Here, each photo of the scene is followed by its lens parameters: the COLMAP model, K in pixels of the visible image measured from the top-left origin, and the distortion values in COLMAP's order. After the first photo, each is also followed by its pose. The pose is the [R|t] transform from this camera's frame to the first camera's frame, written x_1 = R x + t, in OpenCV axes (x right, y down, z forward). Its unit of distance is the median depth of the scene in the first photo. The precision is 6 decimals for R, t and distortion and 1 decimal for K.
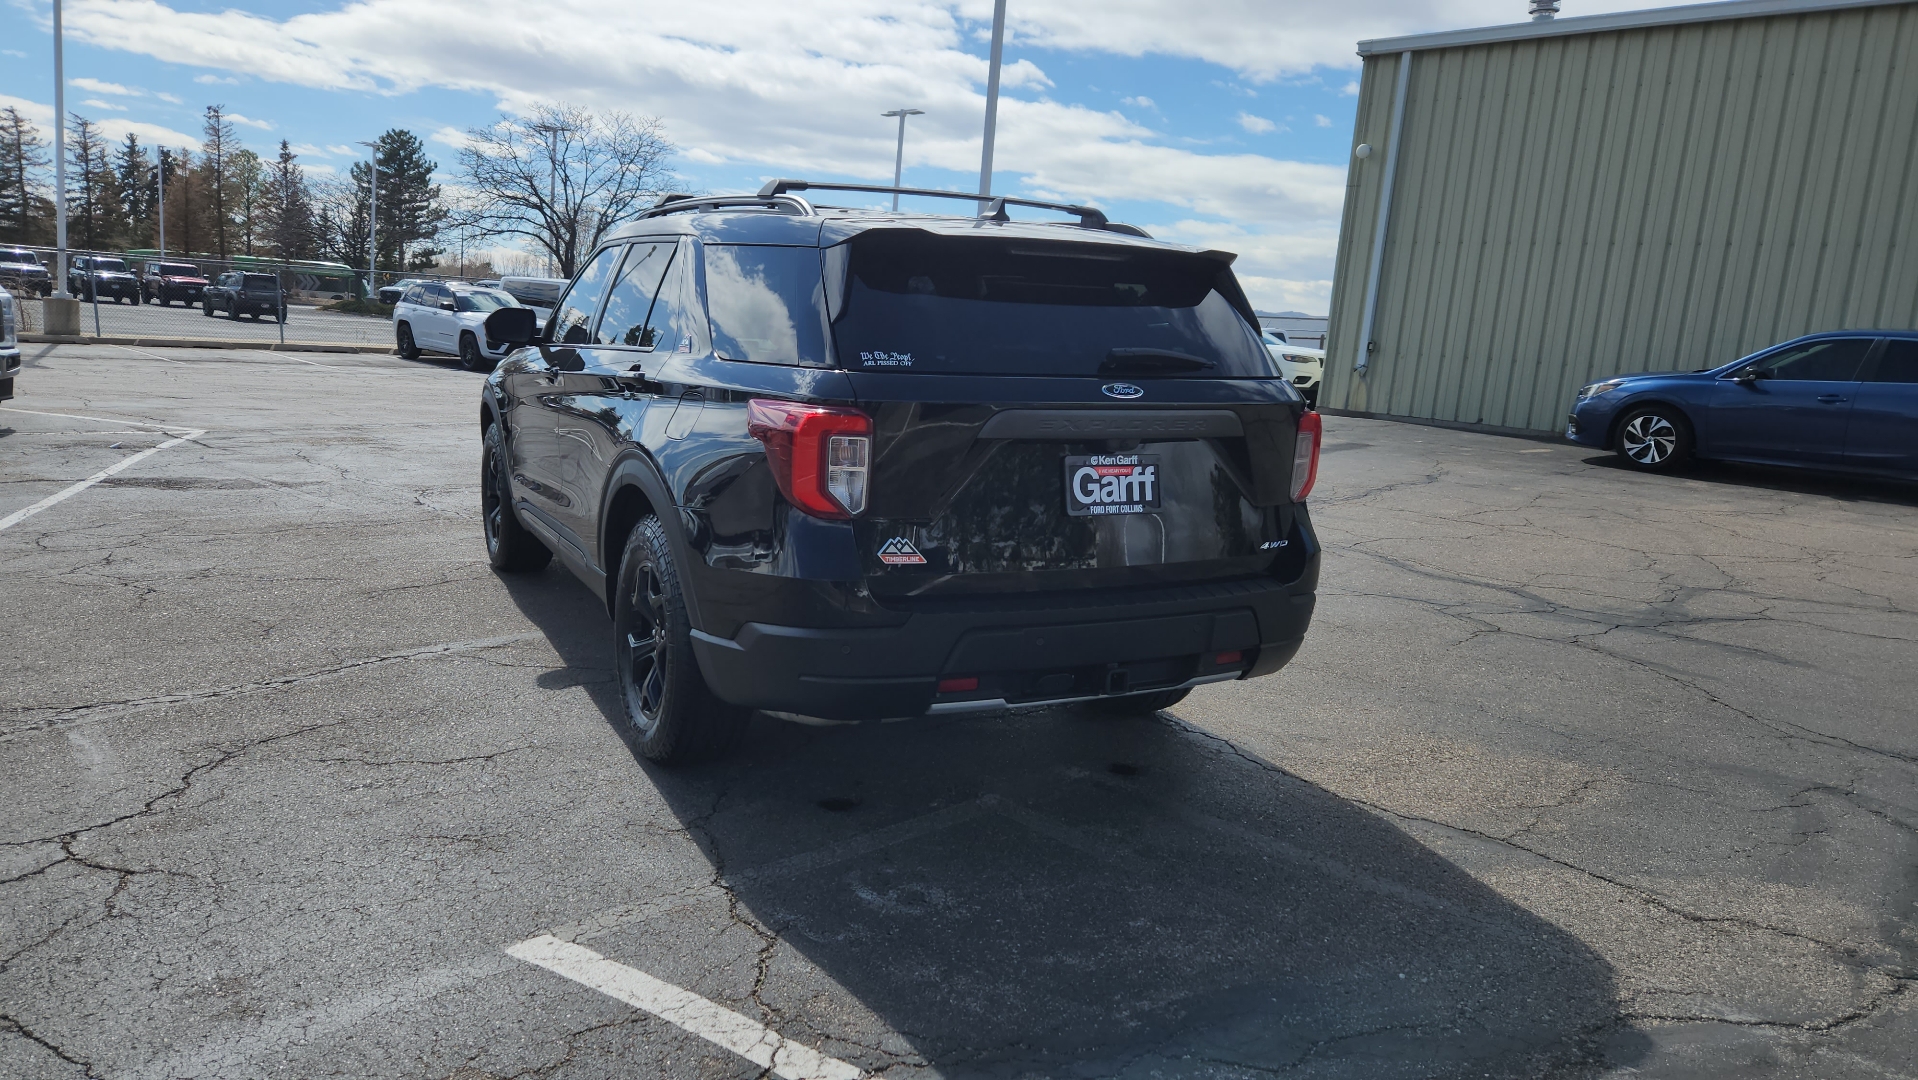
lens RADIAL K [[1278.6, 0, 921.9], [0, 1278.6, 528.2], [0, 0, 1]] dist [0.066589, -0.052255]
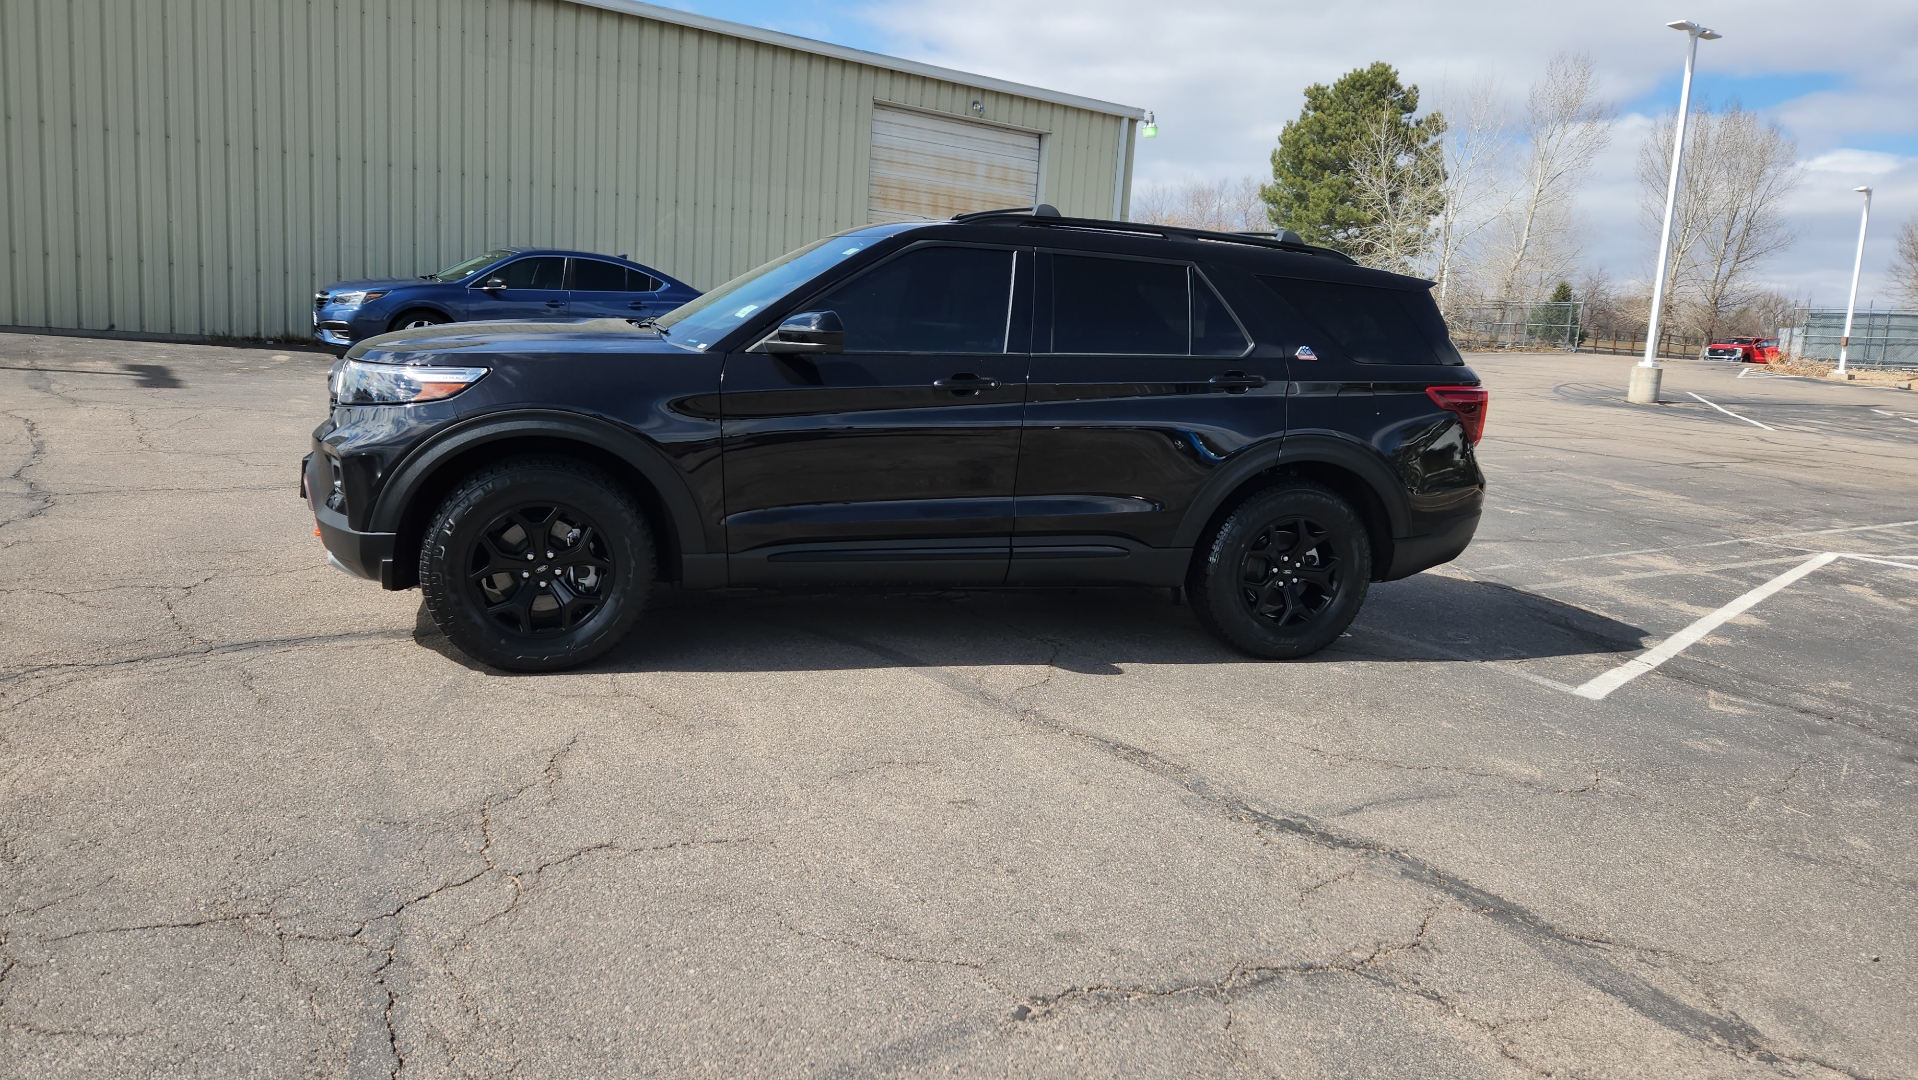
lens RADIAL K [[1280.0, 0, 941.0], [0, 1280.0, 542.3], [0, 0, 1]] dist [0.063013, -0.046232]
pose [[0.180187, -0.220093, 0.958693, -1.000044], [0.104179, 0.973434, 0.203897, -0.165731], [-0.978100, 0.063136, 0.198329, 0.691980]]
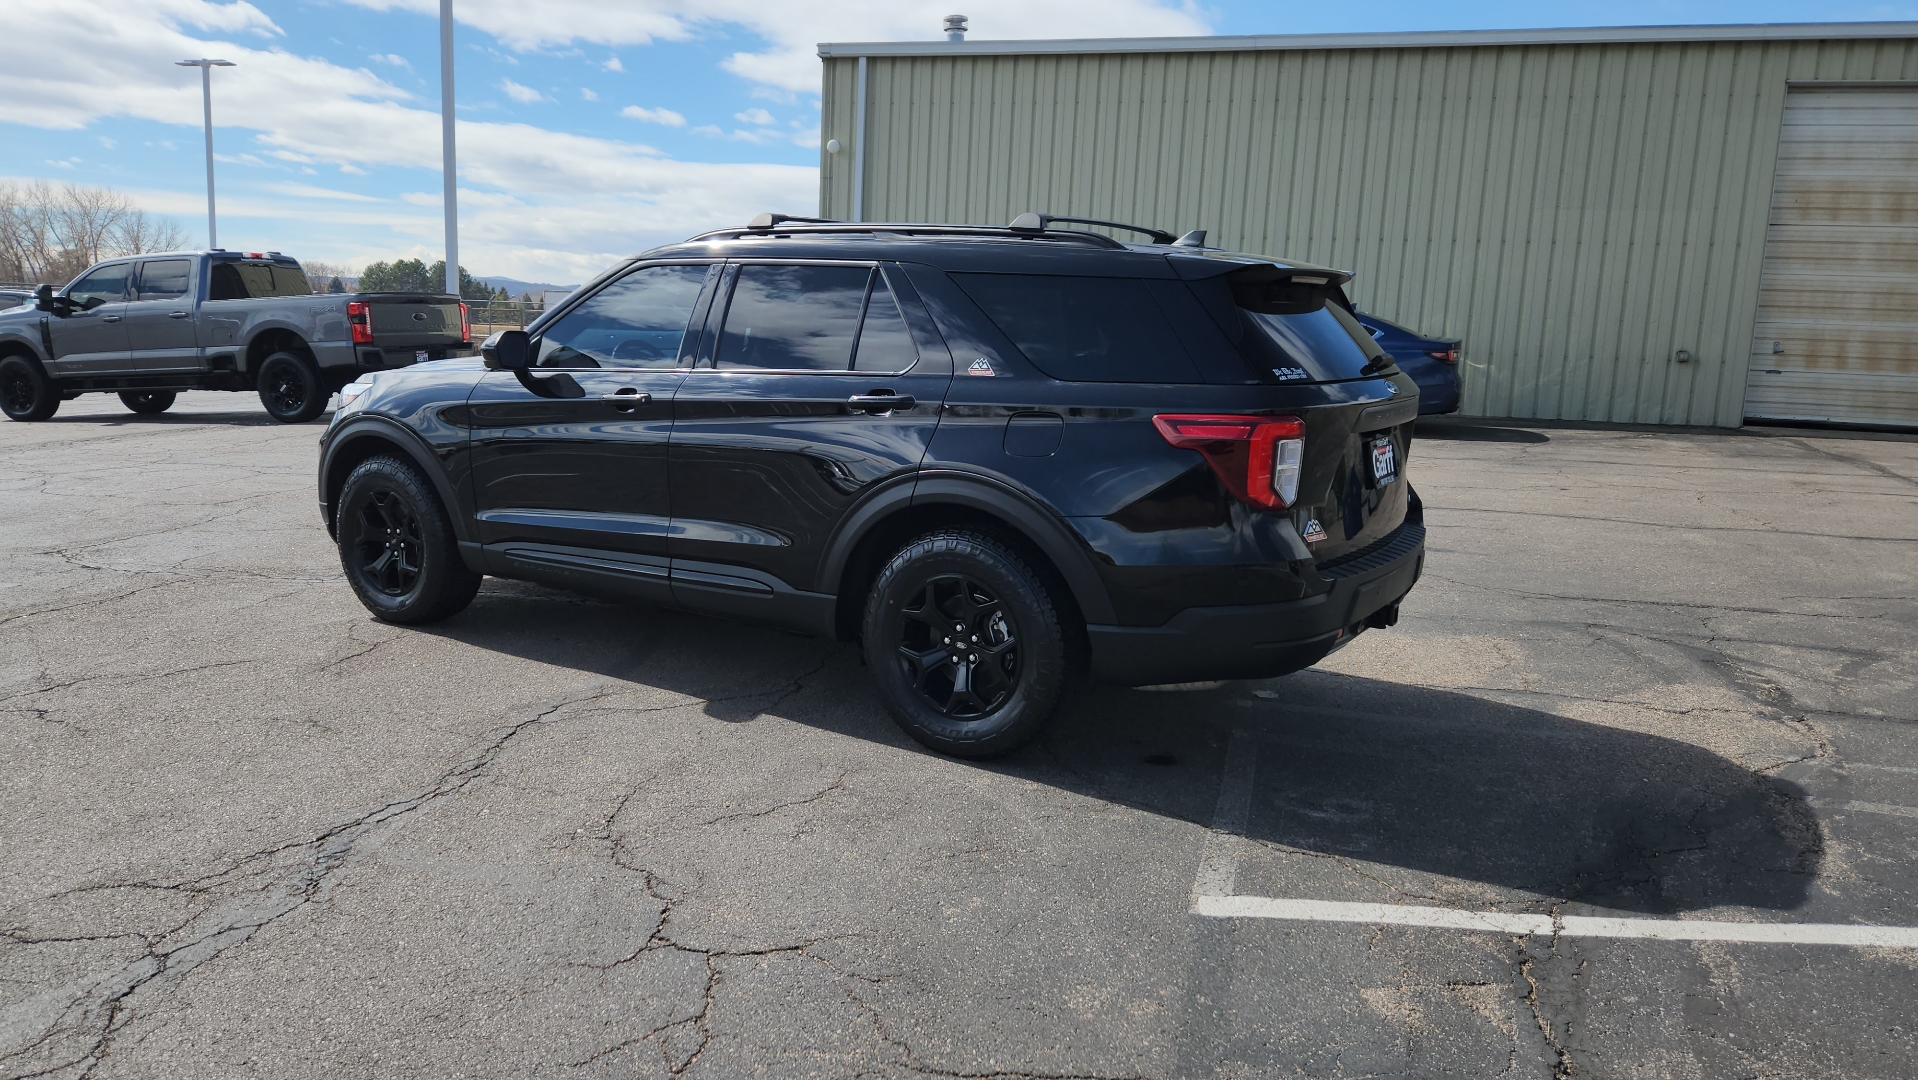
lens RADIAL K [[1278.6, 0, 908.6], [0, 1278.6, 541.0], [0, 0, 1]] dist [0.066589, -0.052255]
pose [[0.865831, -0.116196, 0.486657, -0.477886], [0.101800, 0.993226, 0.056030, -0.040805], [-0.489871, 0.001029, 0.871794, 0.060997]]
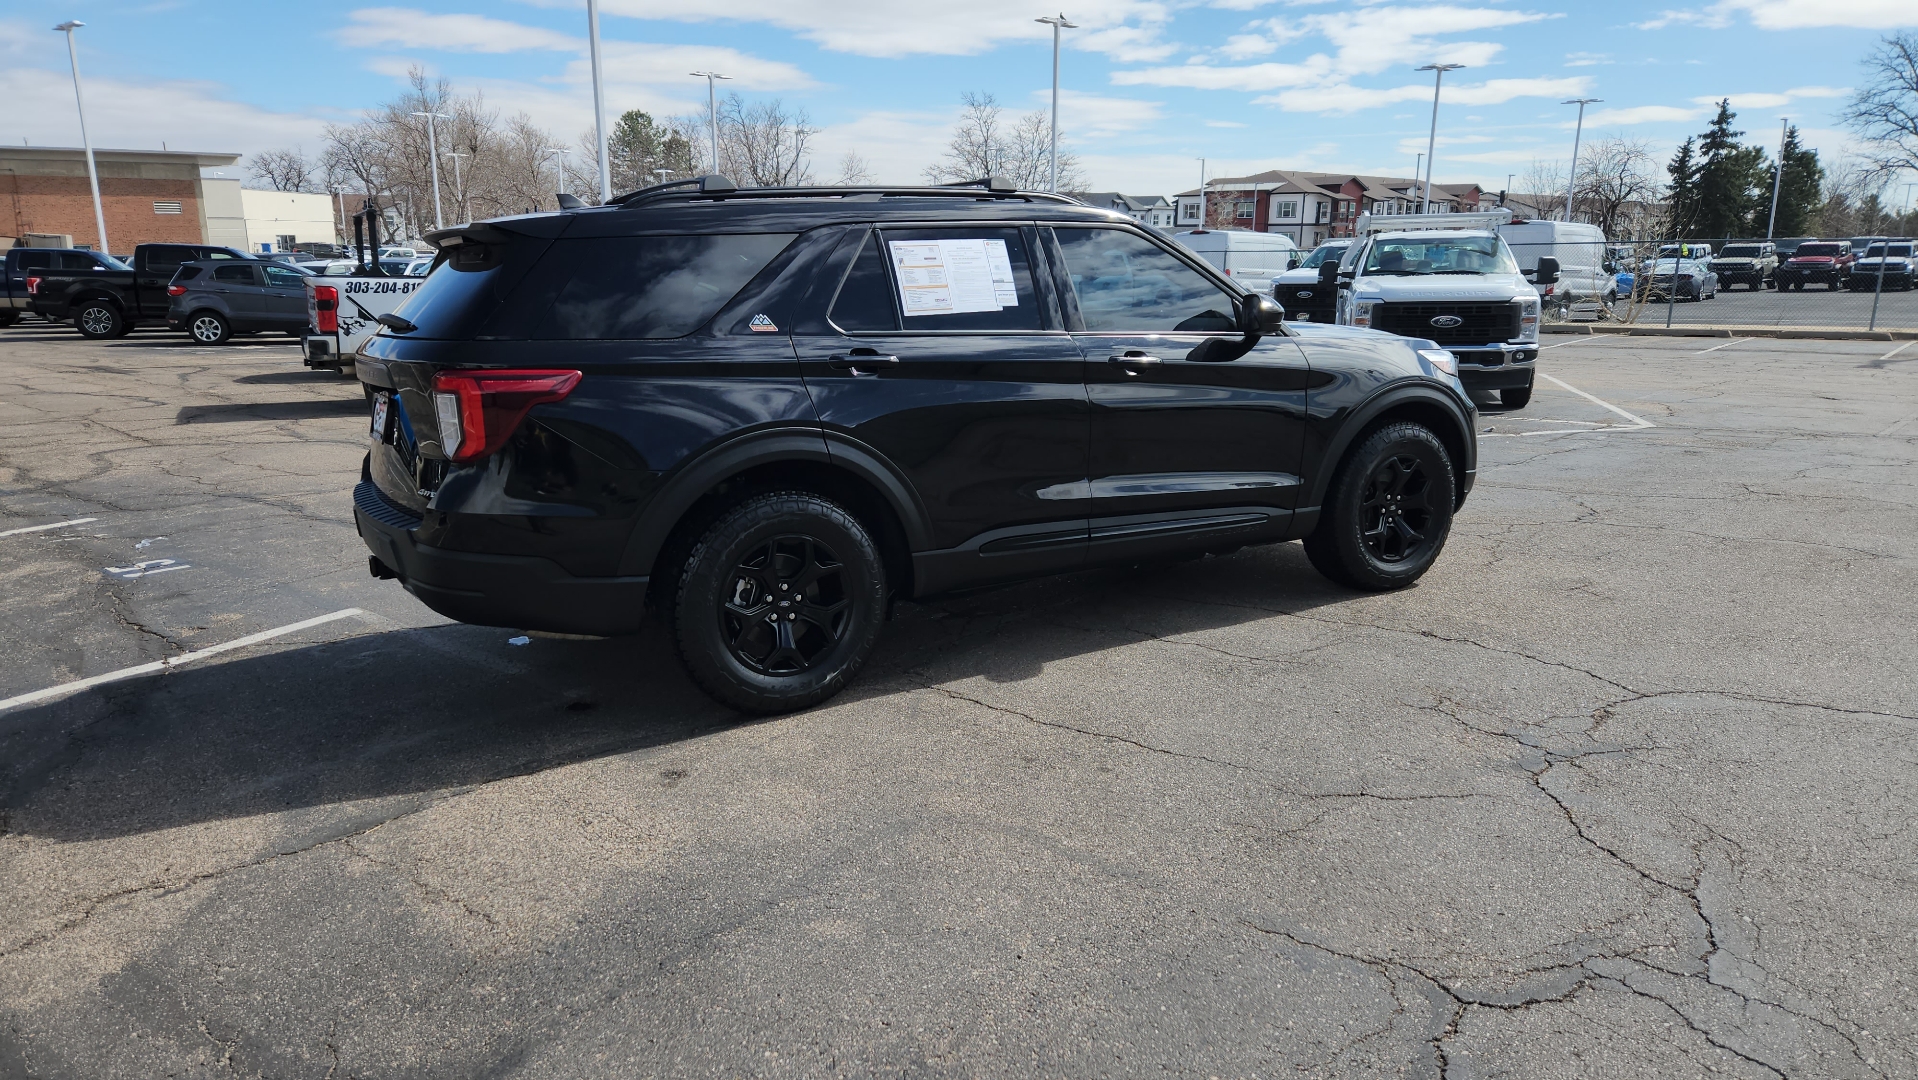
lens RADIAL K [[1273.7, 0, 931.4], [0, 1273.7, 545.0], [0, 0, 1]] dist [0.060478, -0.046212]
pose [[0.068901, 0.150900, -0.986145, 0.808867], [-0.143129, 0.979763, 0.139923, -0.092294], [0.987303, 0.131505, 0.089105, 0.779939]]
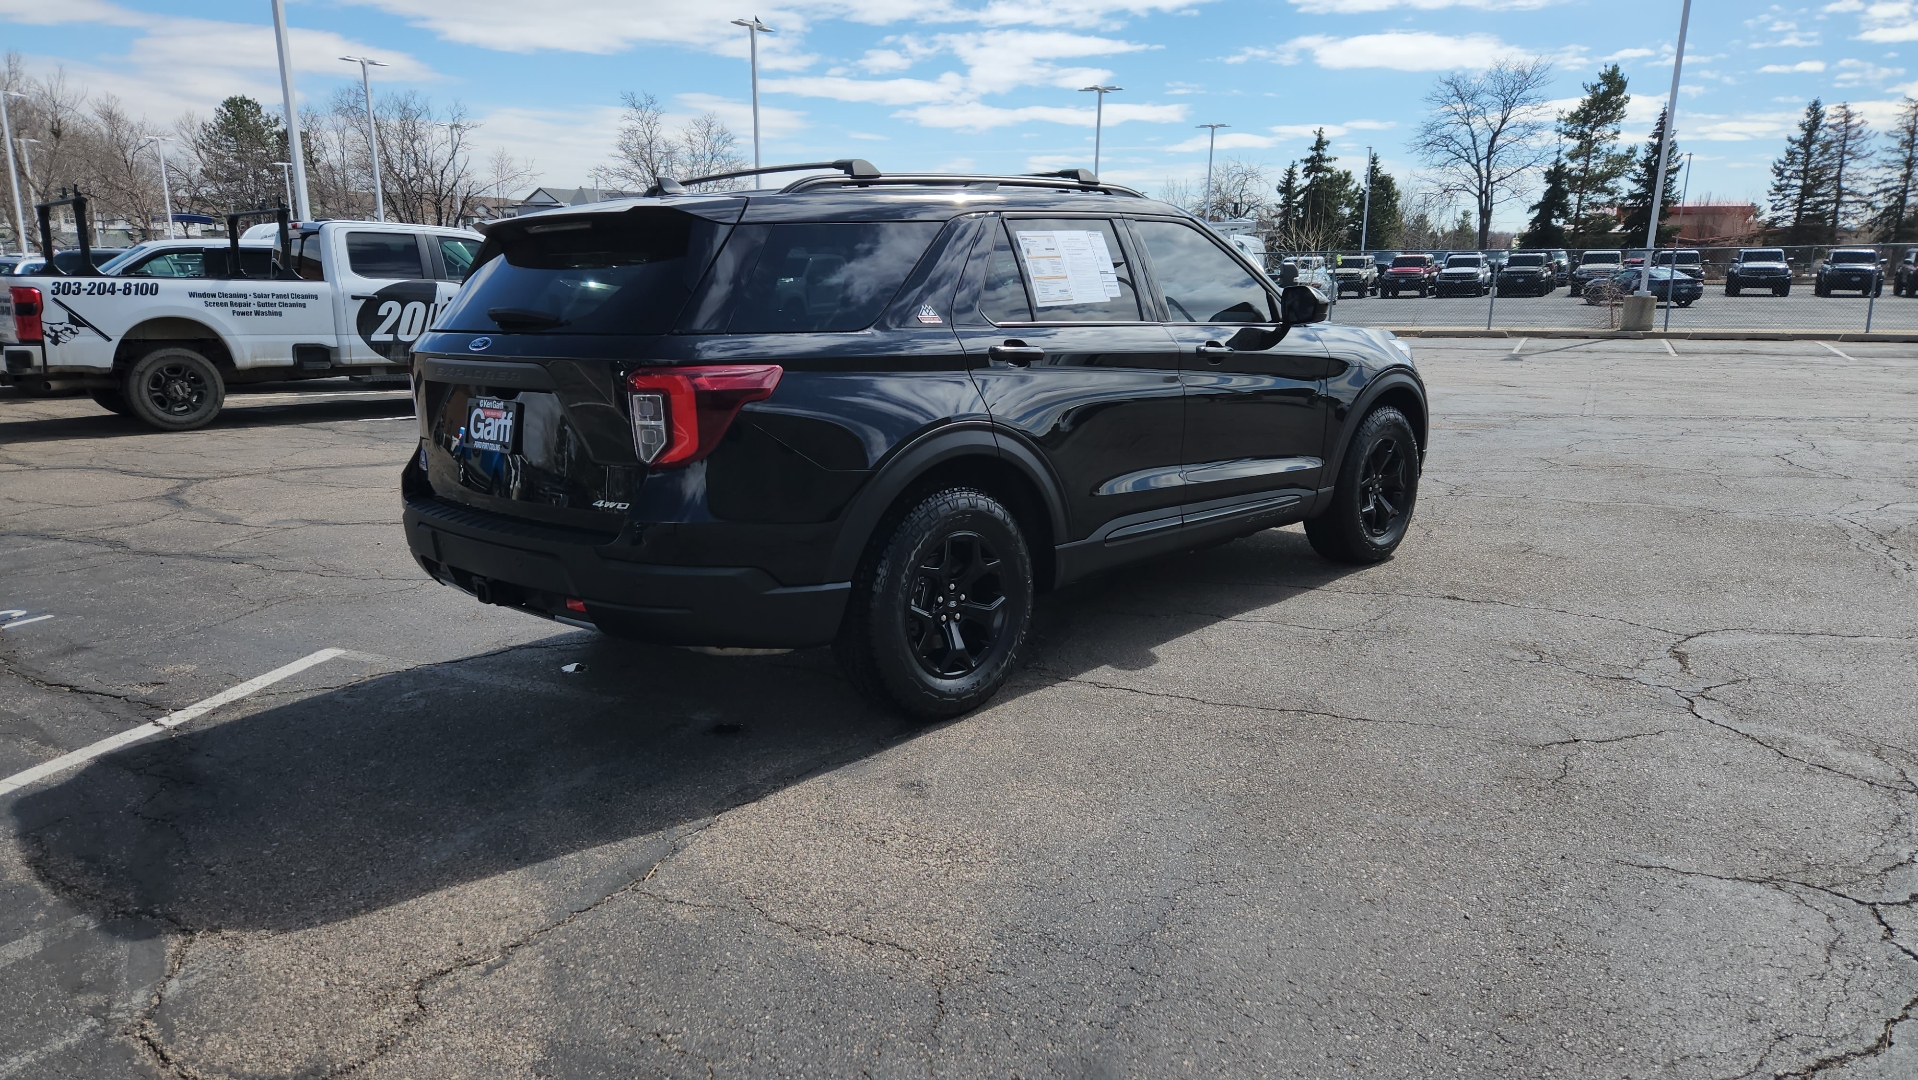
lens RADIAL K [[1273.7, 0, 934.0], [0, 1273.7, 555.4], [0, 0, 1]] dist [0.060478, -0.046212]
pose [[0.325797, 0.142324, -0.934666, 0.746014], [-0.121820, 0.986683, 0.107782, -0.049289], [0.937559, 0.078746, 0.338796, 0.530245]]
